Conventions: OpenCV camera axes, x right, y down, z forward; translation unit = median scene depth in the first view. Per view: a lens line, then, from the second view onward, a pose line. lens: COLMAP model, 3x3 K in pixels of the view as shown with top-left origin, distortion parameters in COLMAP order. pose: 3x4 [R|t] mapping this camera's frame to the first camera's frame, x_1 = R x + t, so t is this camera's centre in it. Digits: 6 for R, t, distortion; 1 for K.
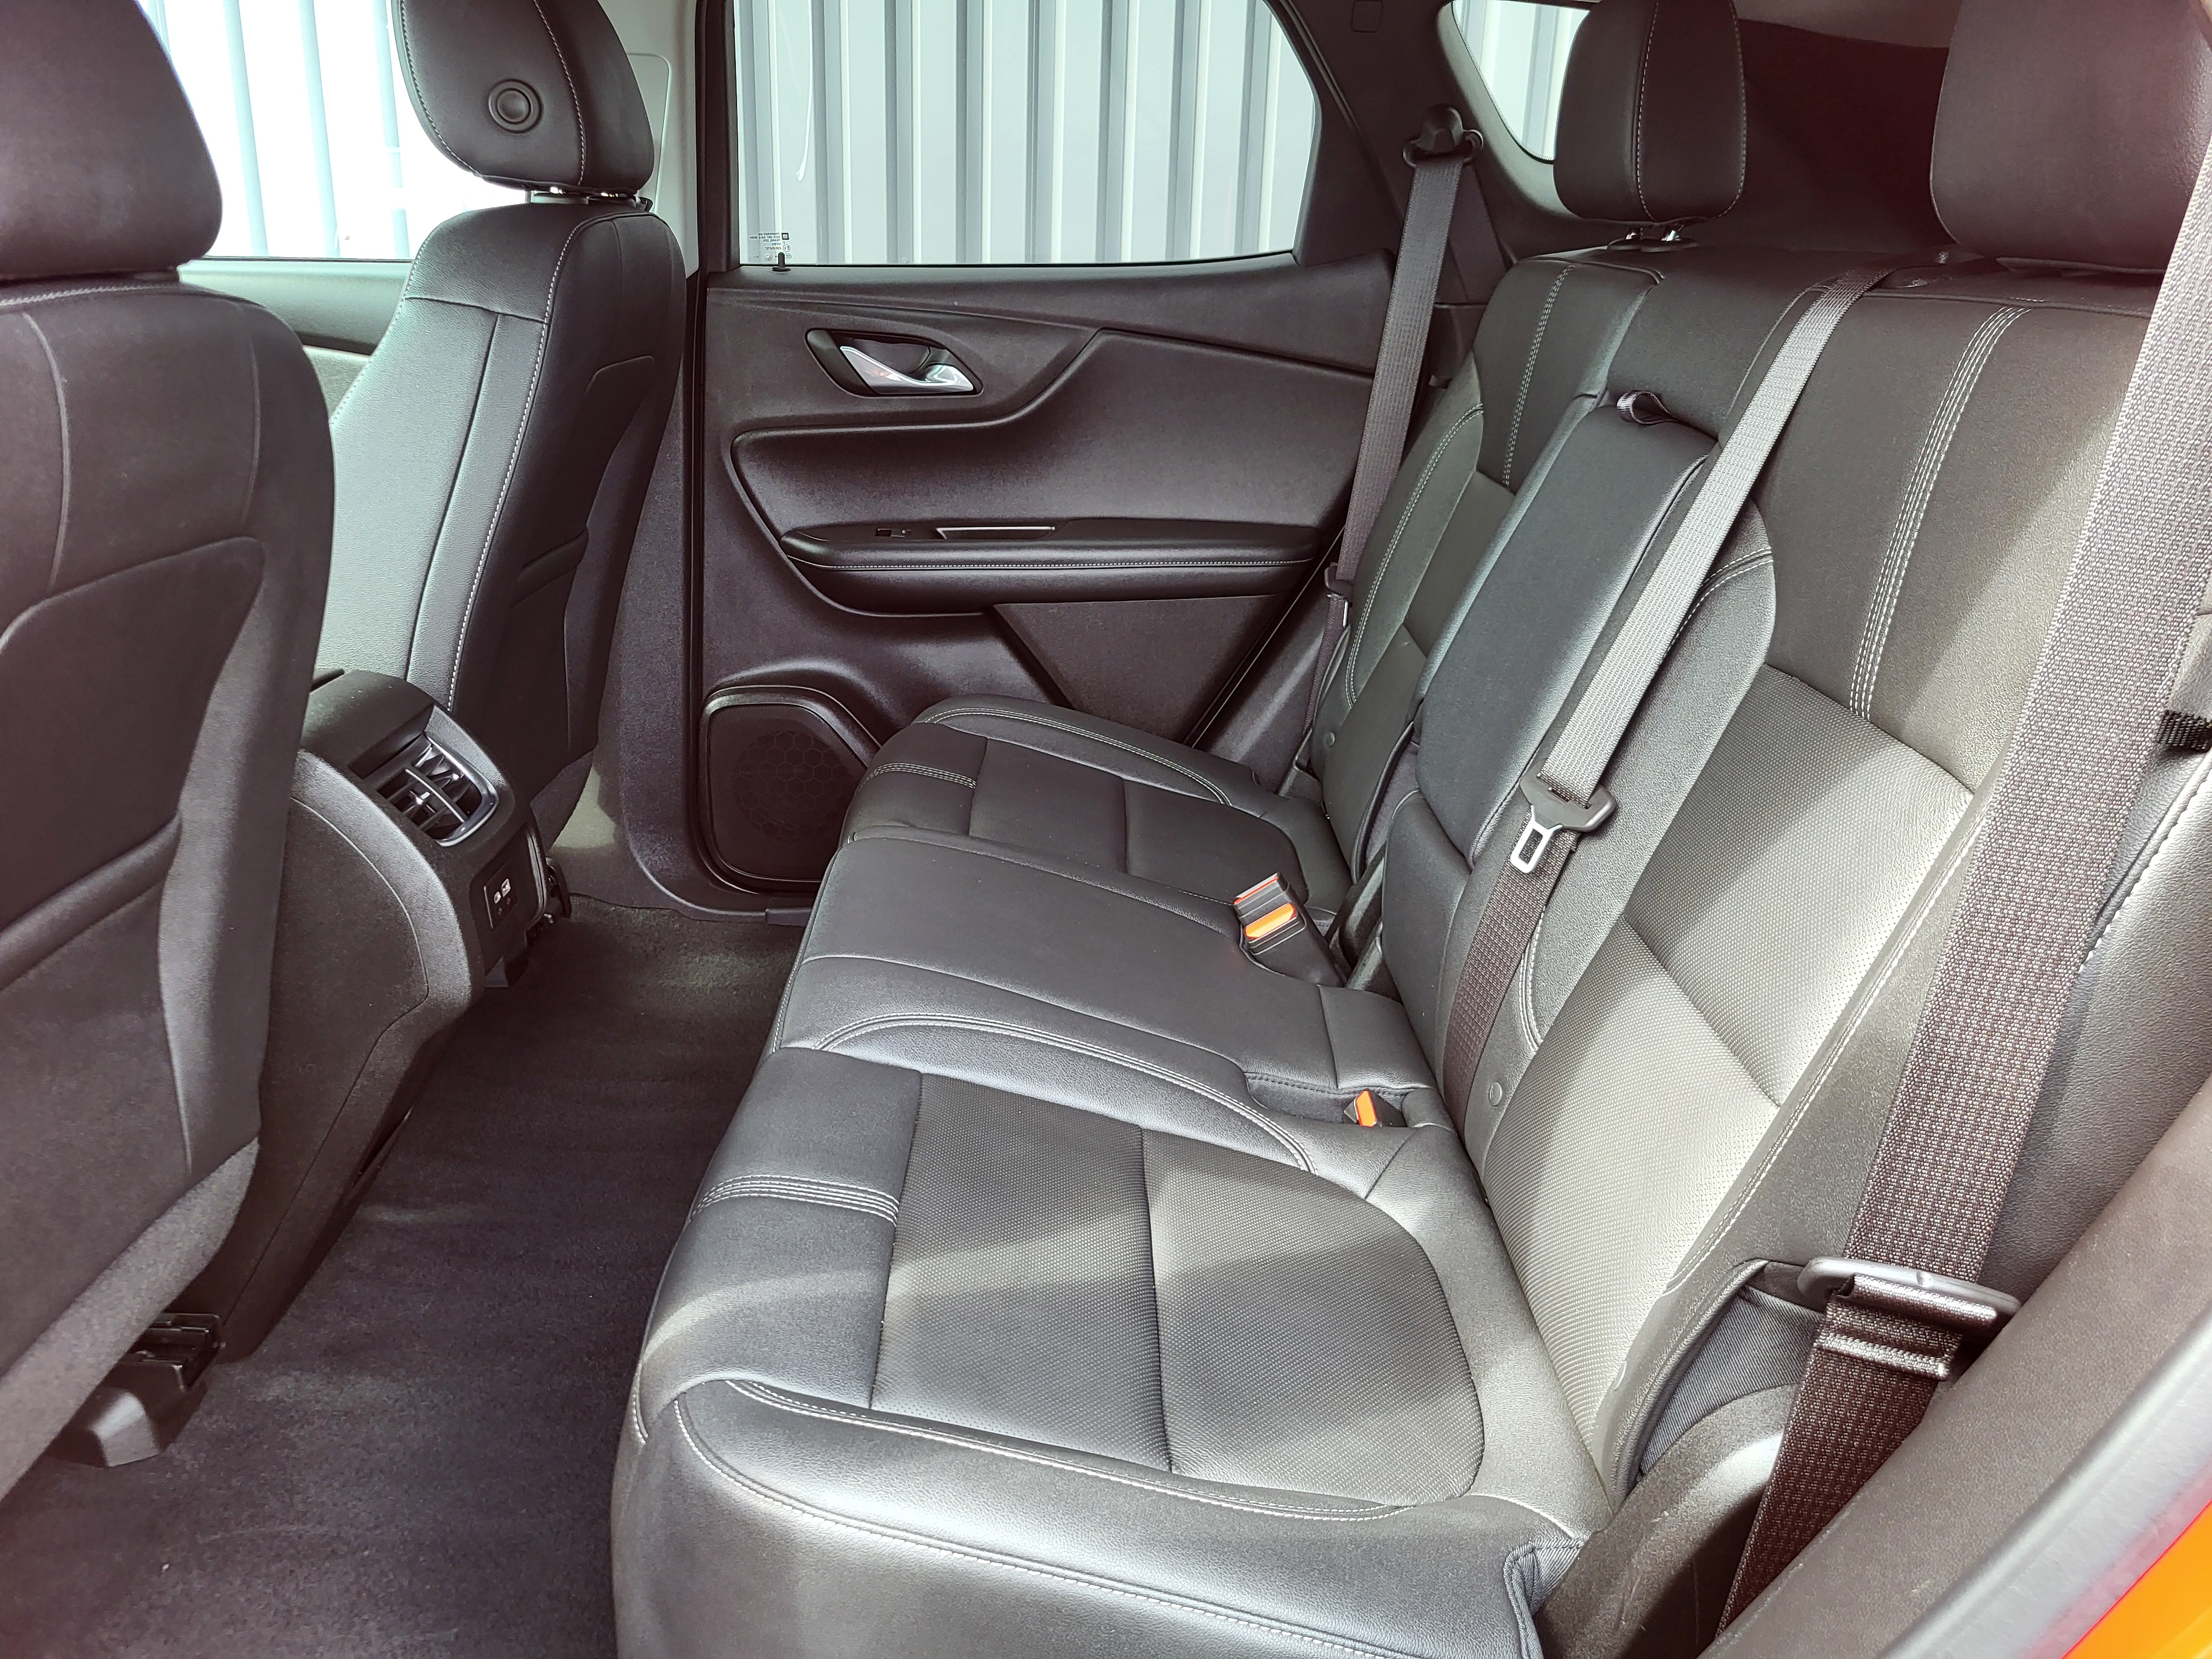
lens RADIAL K [[1733.7, 0, 1110.5], [0, 1733.7, 819.9], [0, 0, 1]] dist [0.017682, 0.005495]
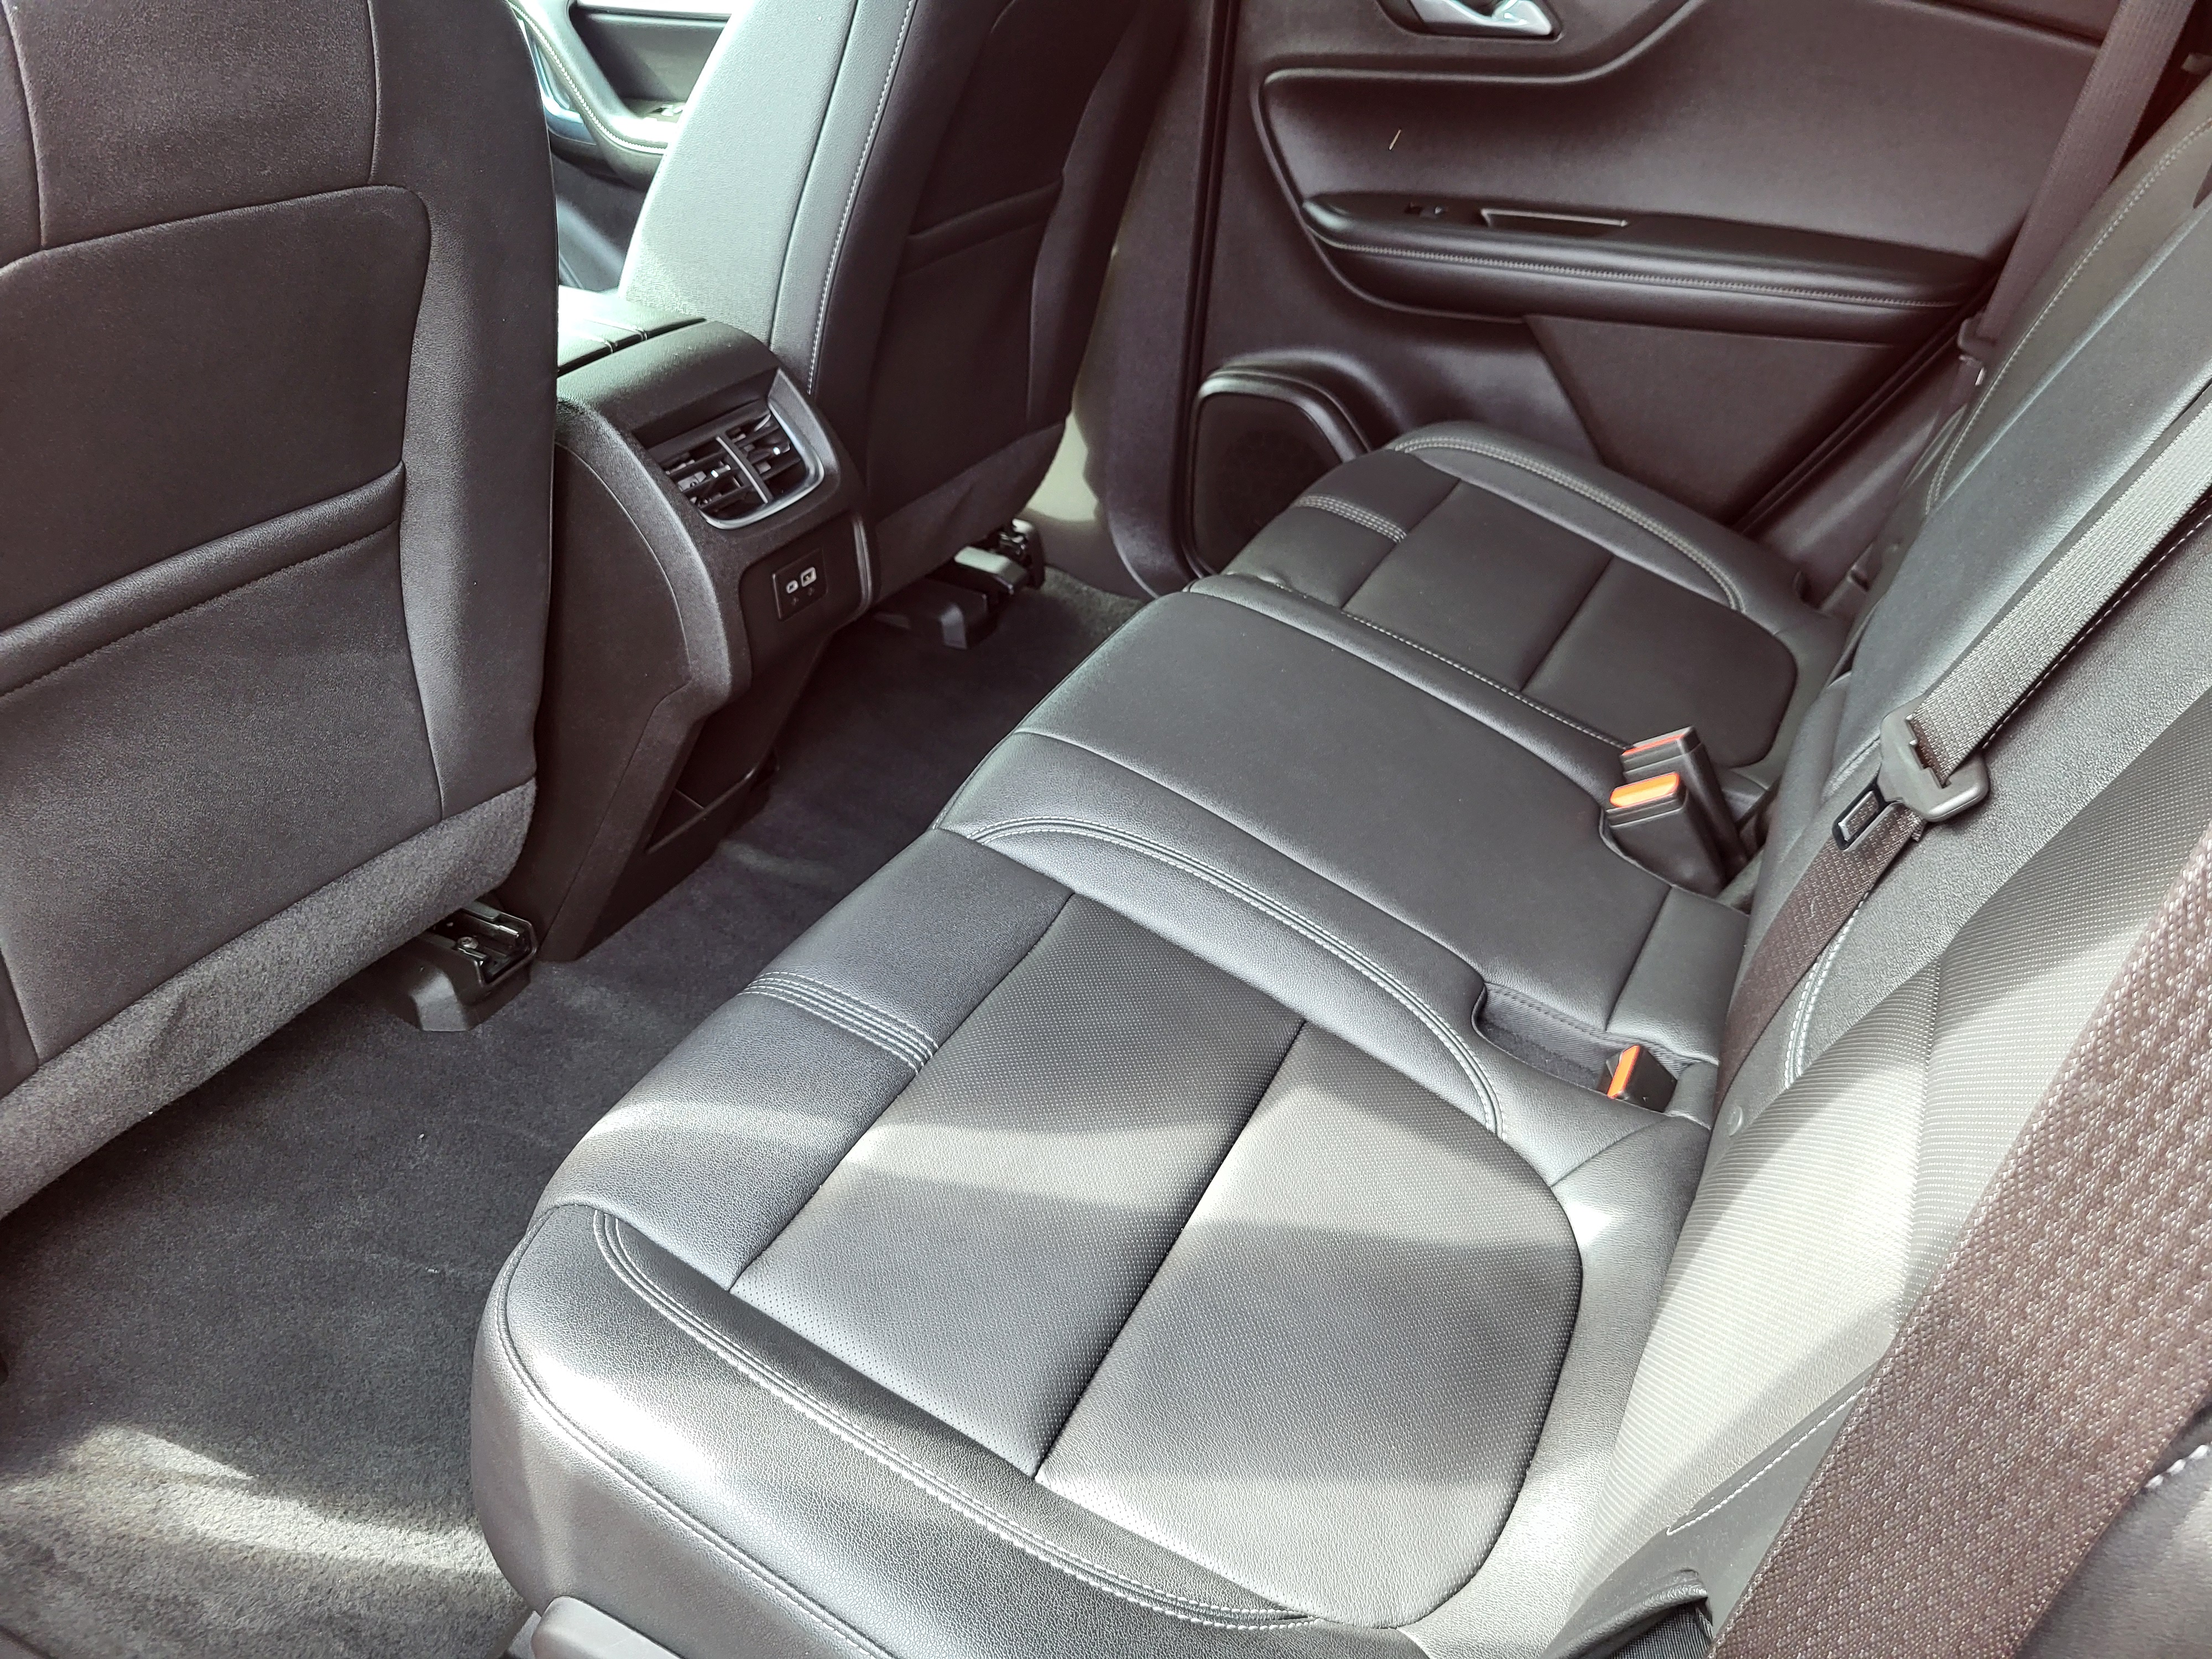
lens RADIAL K [[1733.7, 0, 1101.8], [0, 1733.7, 832.6], [0, 0, 1]] dist [0.017682, 0.005495]
pose [[0.888192, 0.242965, -0.389978, 0.200849], [-0.156013, 0.957801, 0.241406, -0.081525], [0.432175, -0.153574, 0.888617, 0.200931]]
